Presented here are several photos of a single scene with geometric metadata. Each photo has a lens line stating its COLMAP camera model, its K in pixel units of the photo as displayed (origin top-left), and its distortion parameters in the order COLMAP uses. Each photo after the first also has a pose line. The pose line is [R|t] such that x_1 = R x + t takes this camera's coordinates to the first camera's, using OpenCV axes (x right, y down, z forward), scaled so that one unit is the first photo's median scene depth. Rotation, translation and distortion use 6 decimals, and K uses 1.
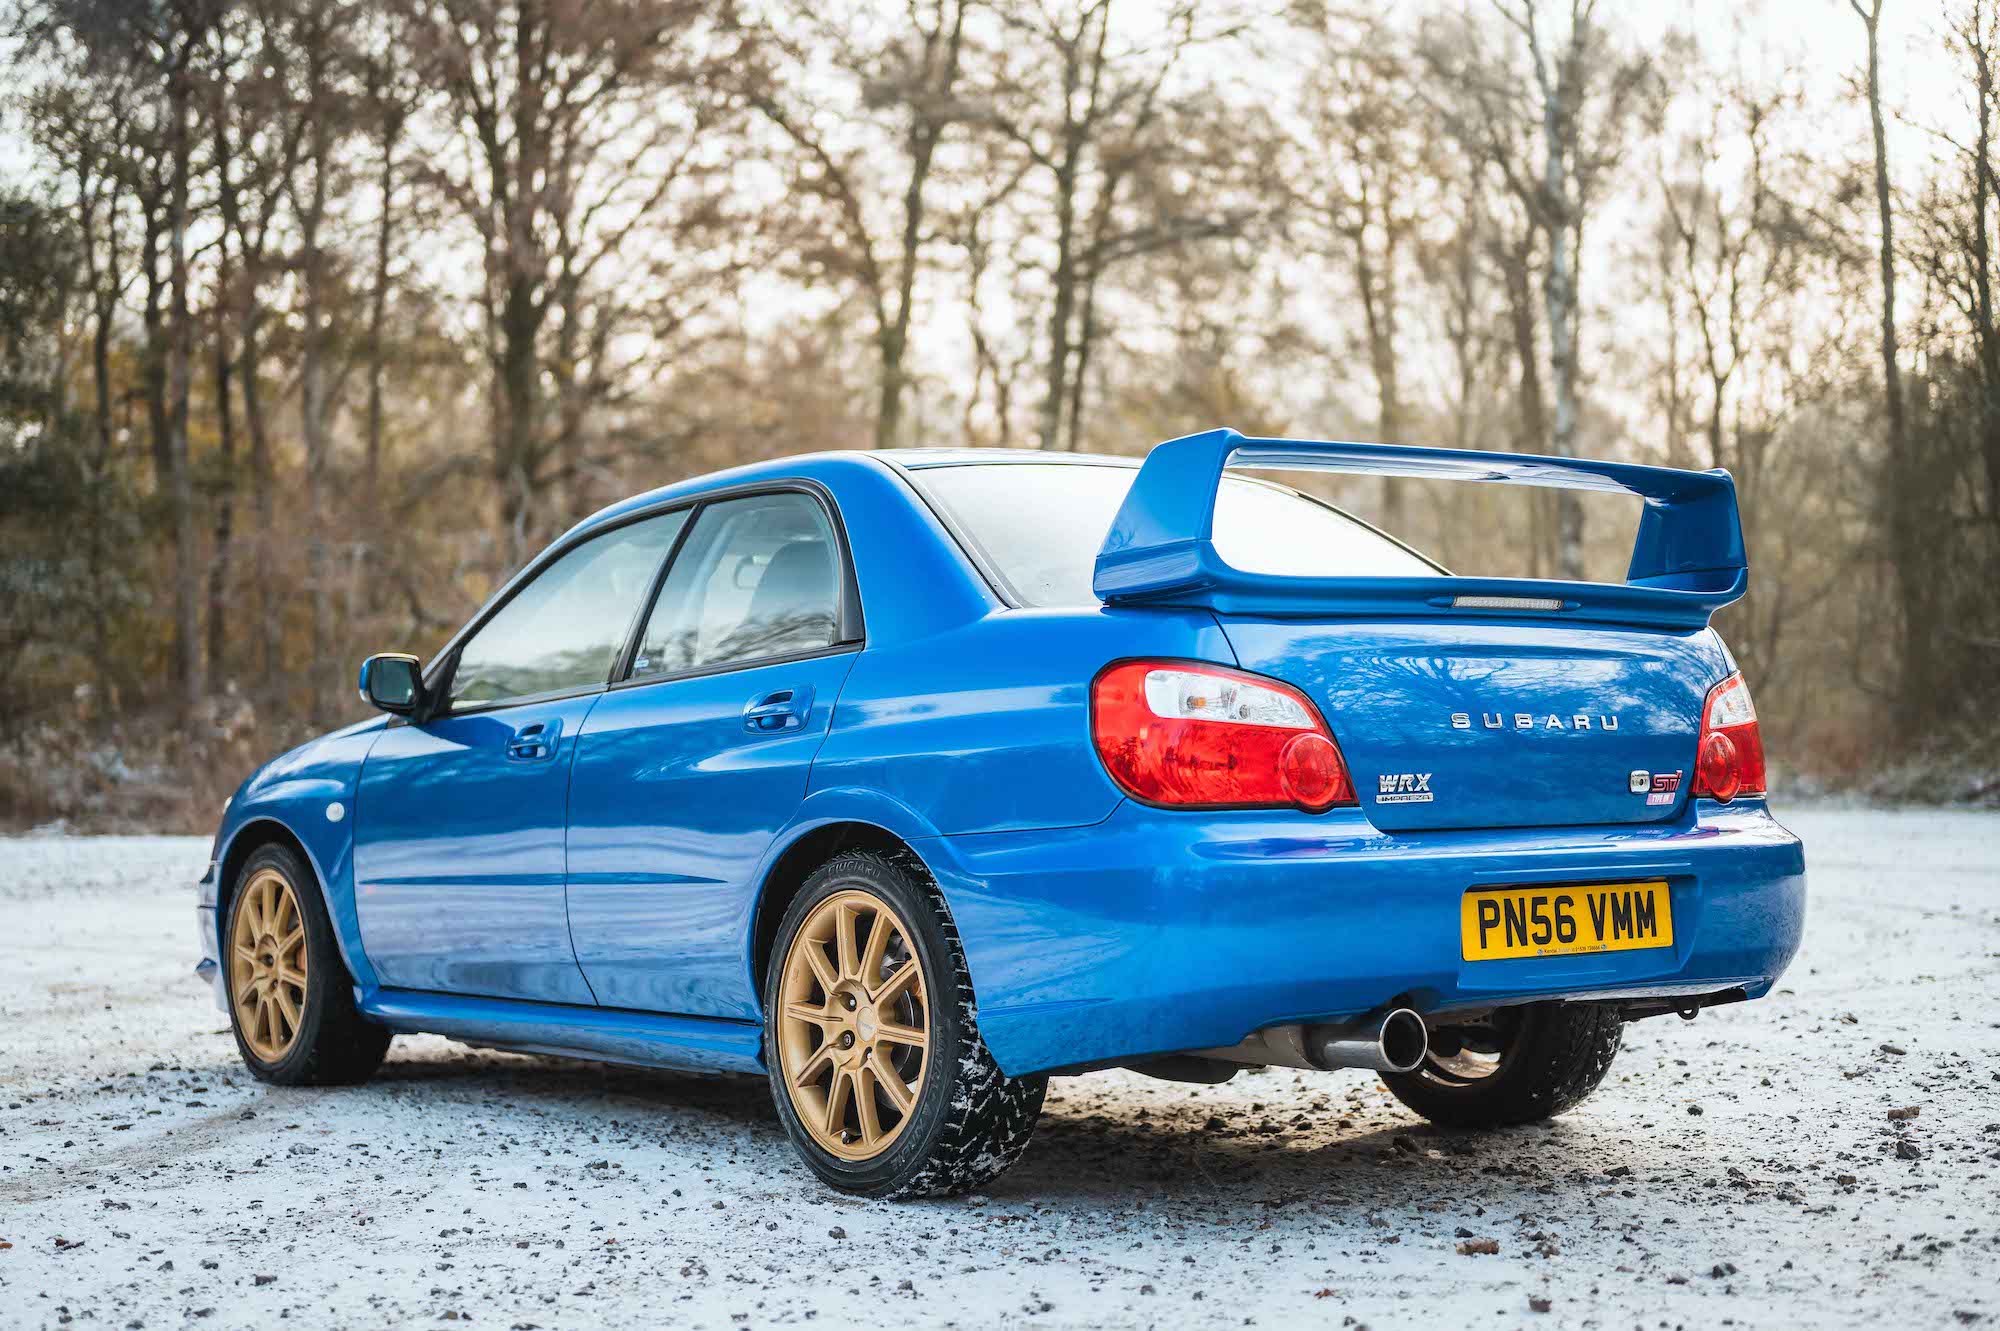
lens RADIAL K [[2894.4, 0, 1004.3], [0, 2894.4, 673.3], [0, 0, 1]] dist [0.011330, 0.000000]
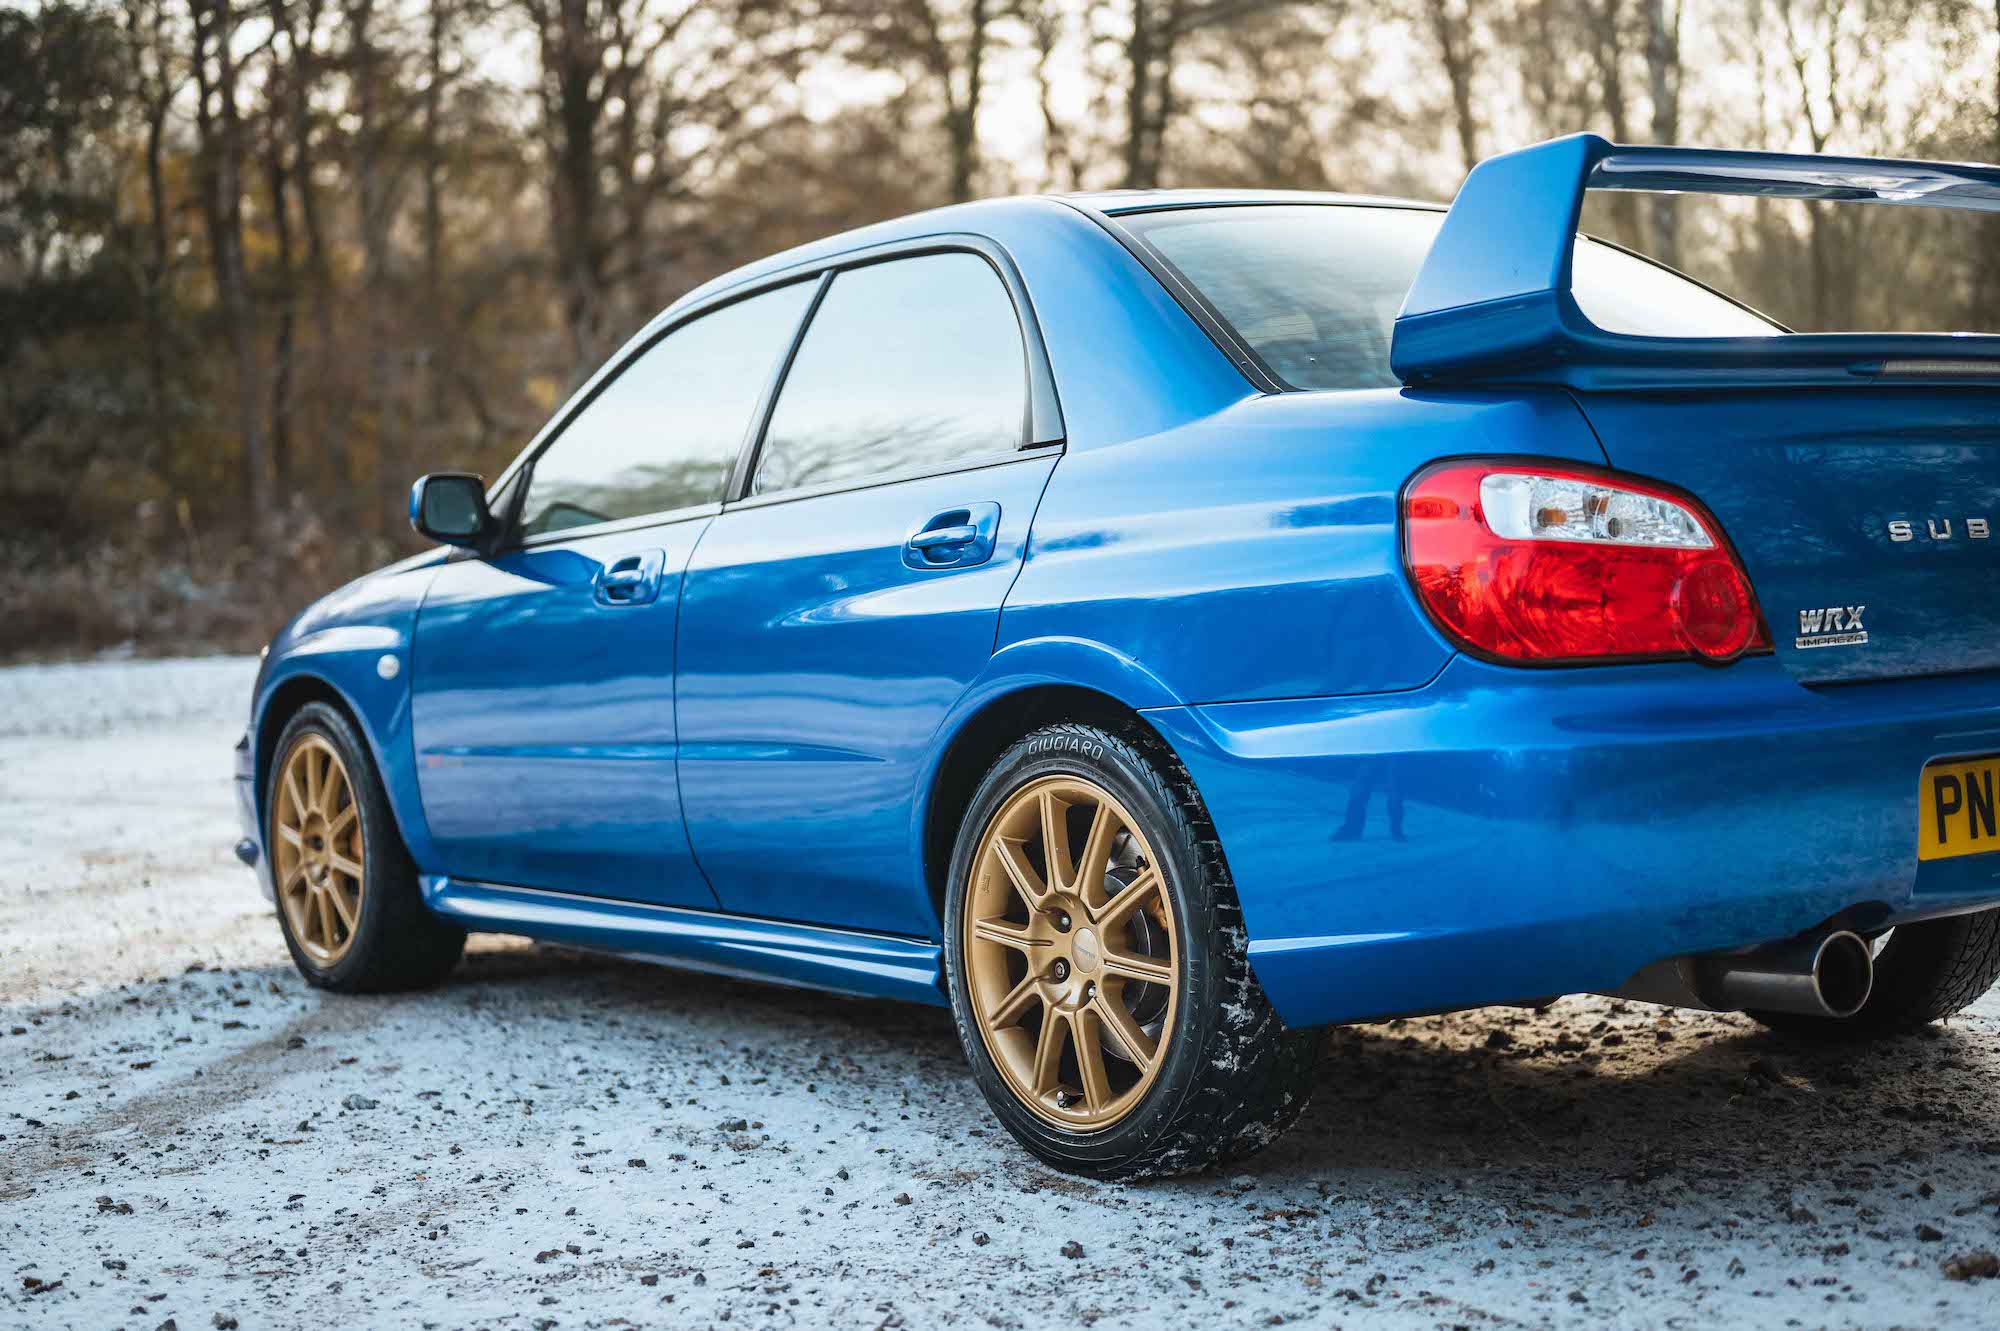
lens RADIAL K [[2894.4, 0, 996.4], [0, 2894.4, 664.2], [0, 0, 1]] dist [0.011330, 0.000000]
pose [[0.999299, -0.024757, -0.028072, -0.035560], [0.026626, 0.997311, 0.068281, -0.004270], [0.026306, -0.068981, 0.997271, 0.185120]]
